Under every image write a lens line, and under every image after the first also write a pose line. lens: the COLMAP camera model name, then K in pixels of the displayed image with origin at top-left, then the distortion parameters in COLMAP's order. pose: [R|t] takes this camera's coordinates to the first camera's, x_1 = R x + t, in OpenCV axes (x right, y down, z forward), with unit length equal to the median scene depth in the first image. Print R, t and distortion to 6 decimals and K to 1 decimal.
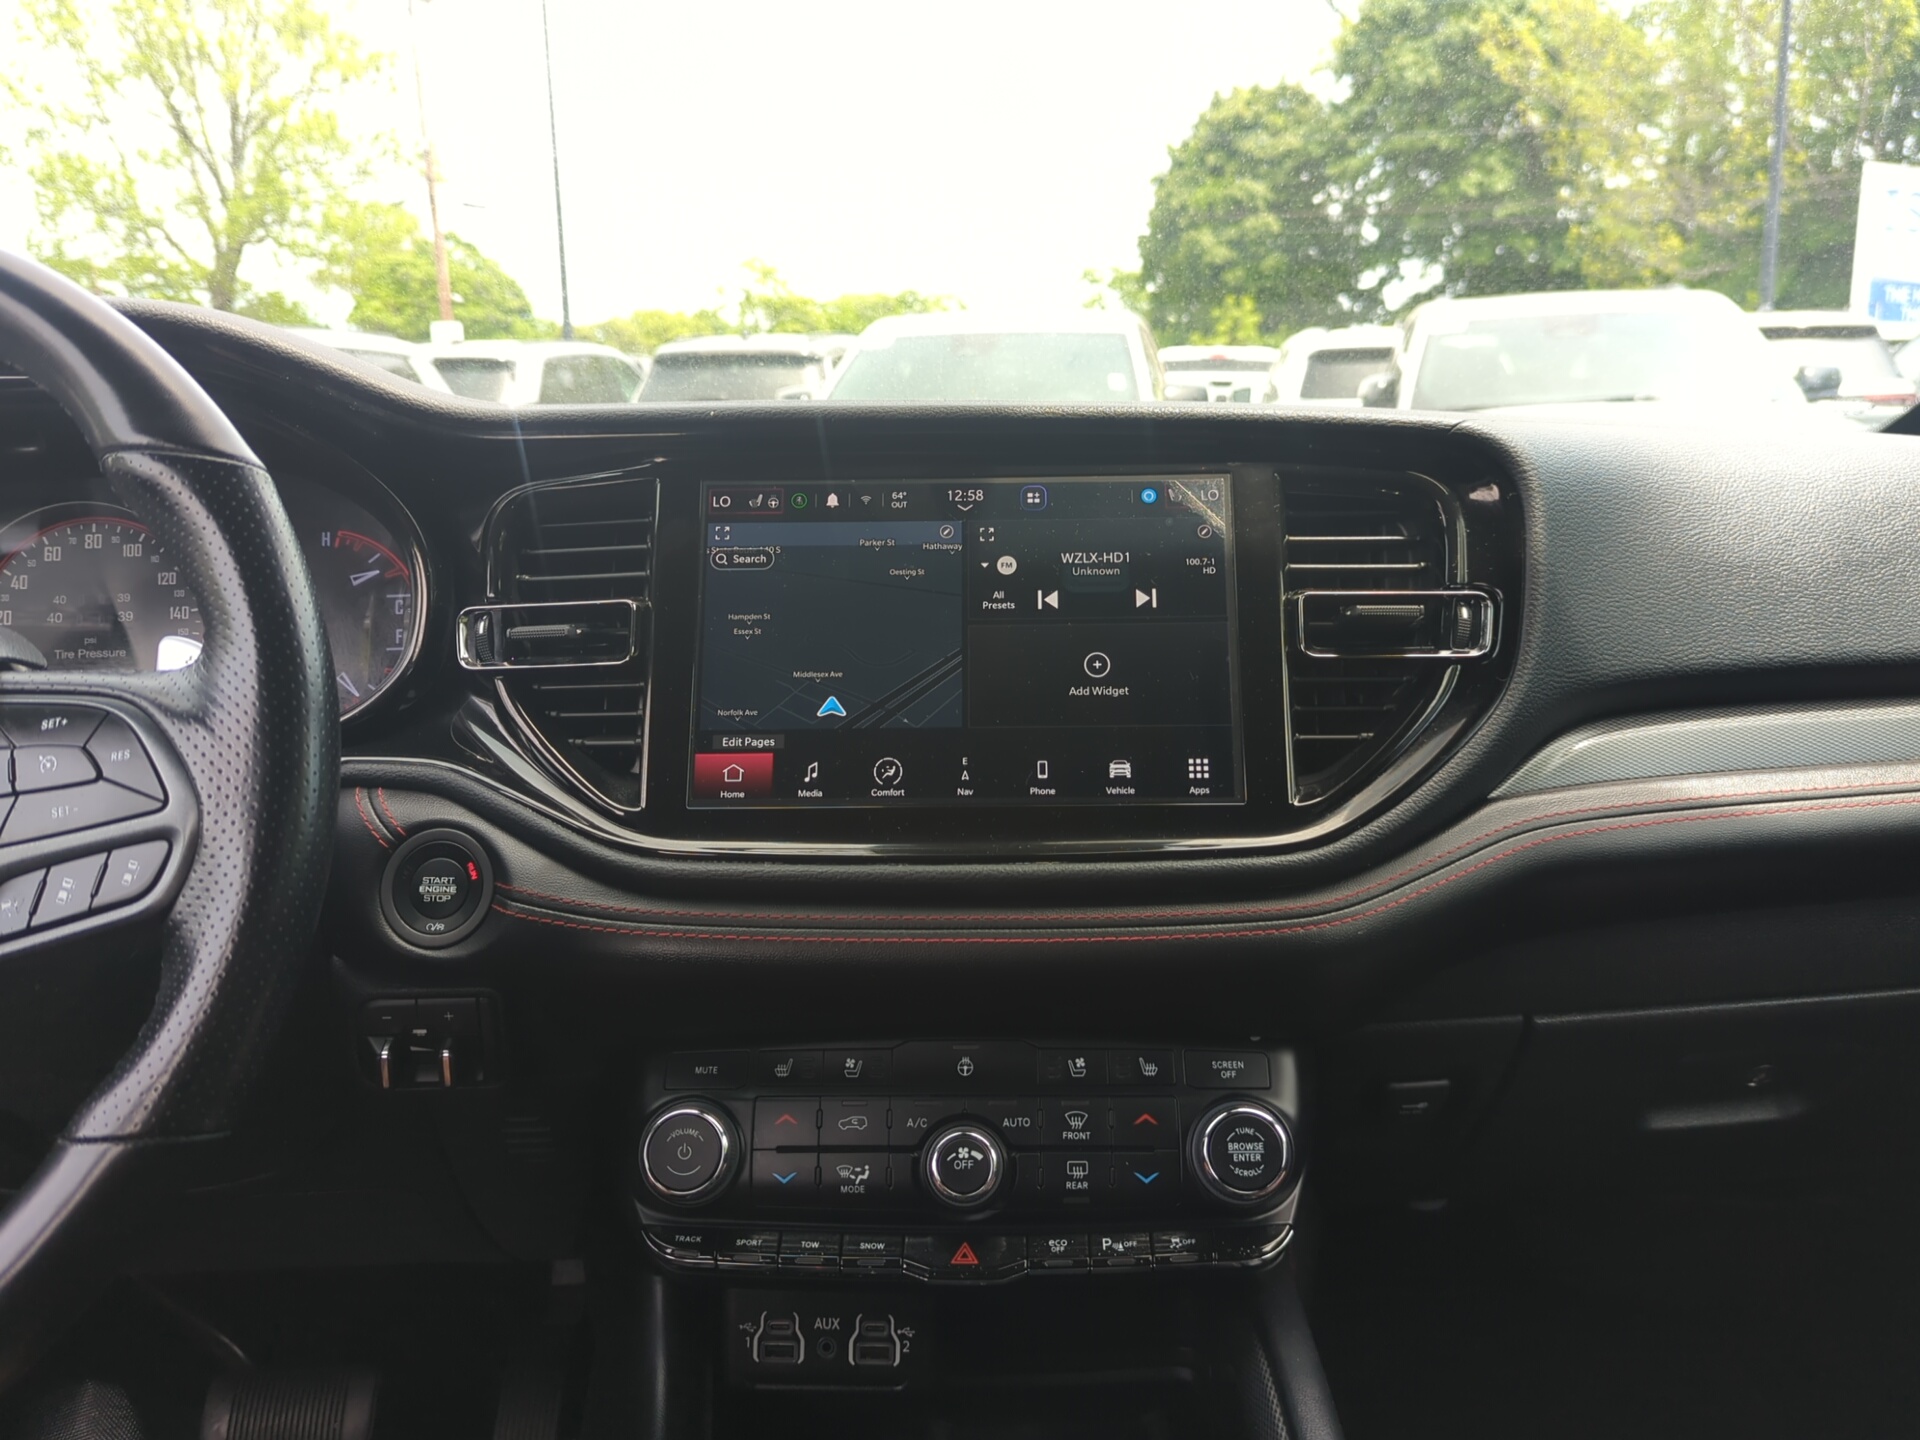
lens RADIAL K [[1554.7, 0, 975.3], [0, 1554.7, 694.7], [0, 0, 1]] dist [0.059978, -0.070188]
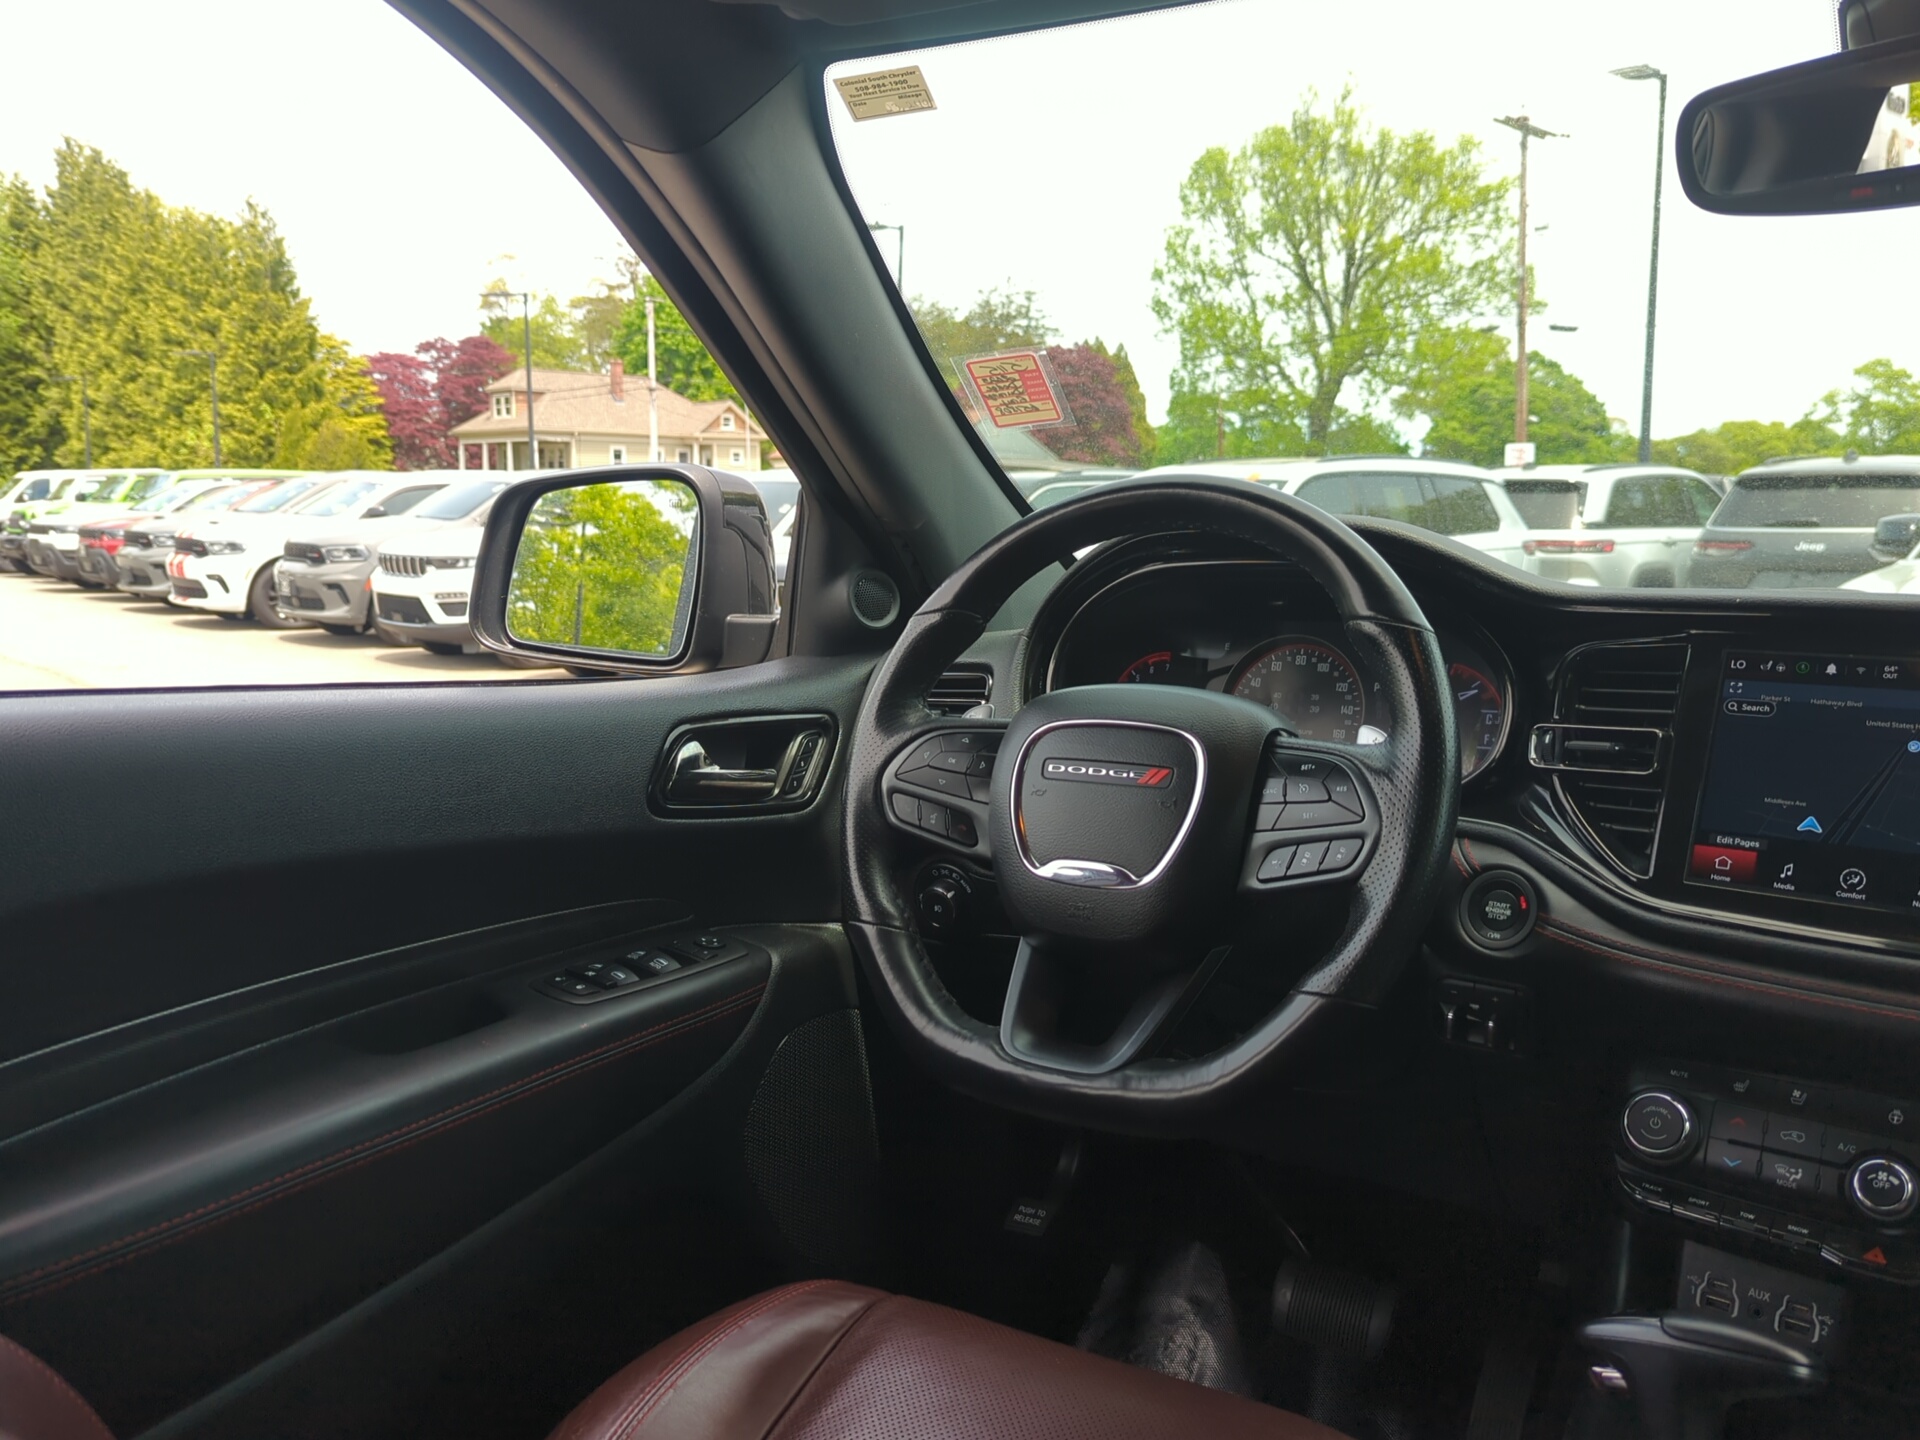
lens RADIAL K [[1554.7, 0, 975.3], [0, 1554.7, 694.7], [0, 0, 1]] dist [0.059978, -0.070188]
pose [[0.797468, 0.083011, -0.597623, 0.126967], [-0.125573, 0.991636, -0.029825, 0.026558], [0.590149, 0.098830, 0.801222, -0.485993]]
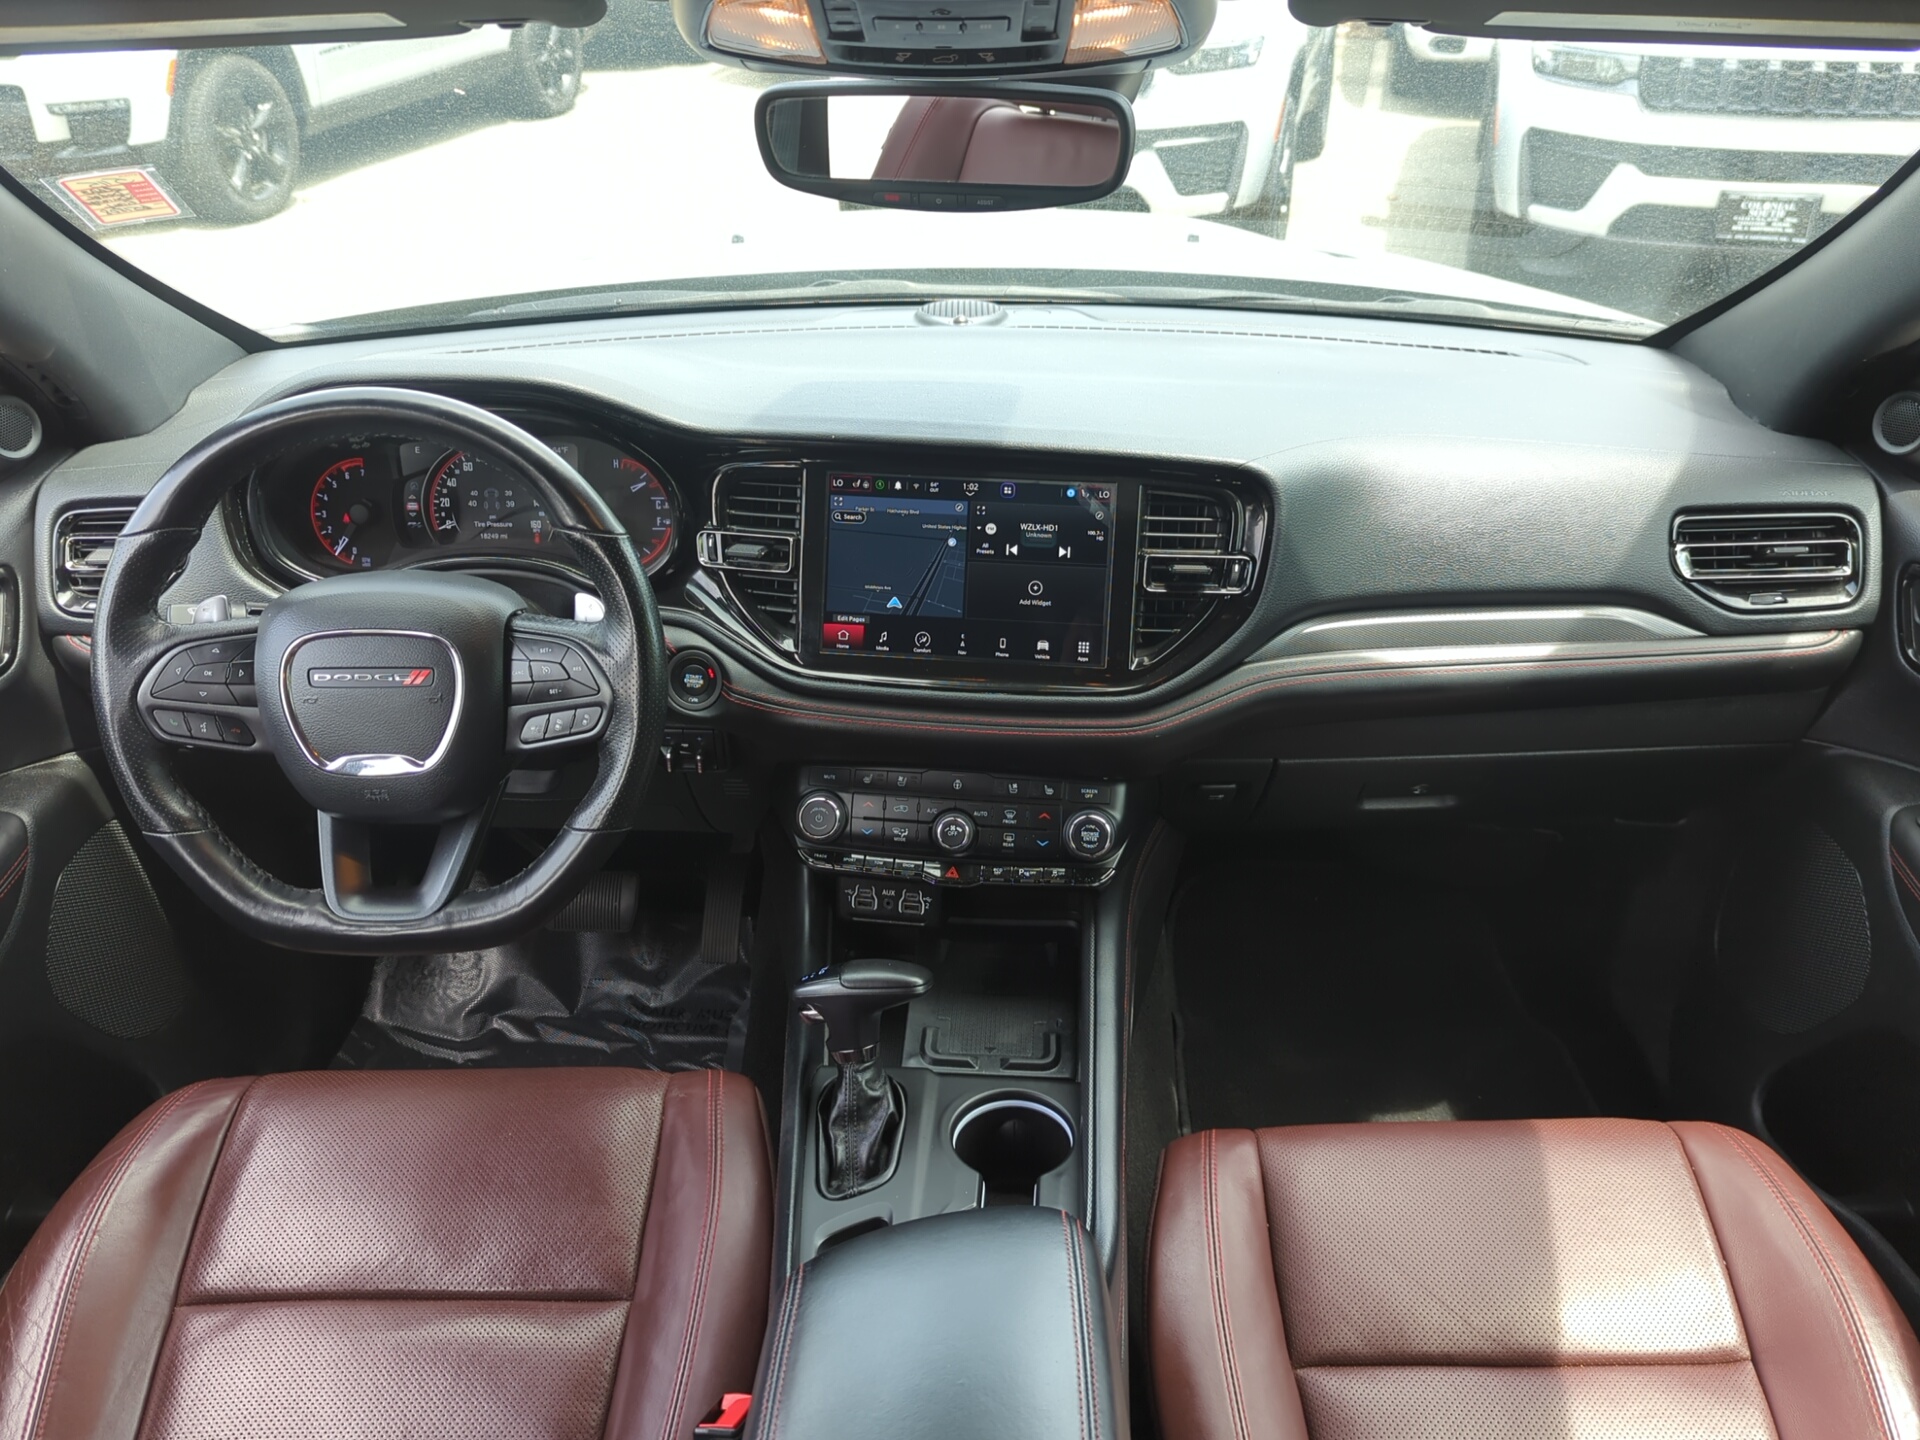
lens RADIAL K [[1557.2, 0, 978.2], [0, 1557.2, 690.7], [0, 0, 1]] dist [0.070442, -0.073724]
pose [[0.996393, 0.057466, -0.062444, 0.129574], [-0.035026, 0.948714, 0.314189, -0.473961], [0.077296, -0.310868, 0.947305, -0.799367]]
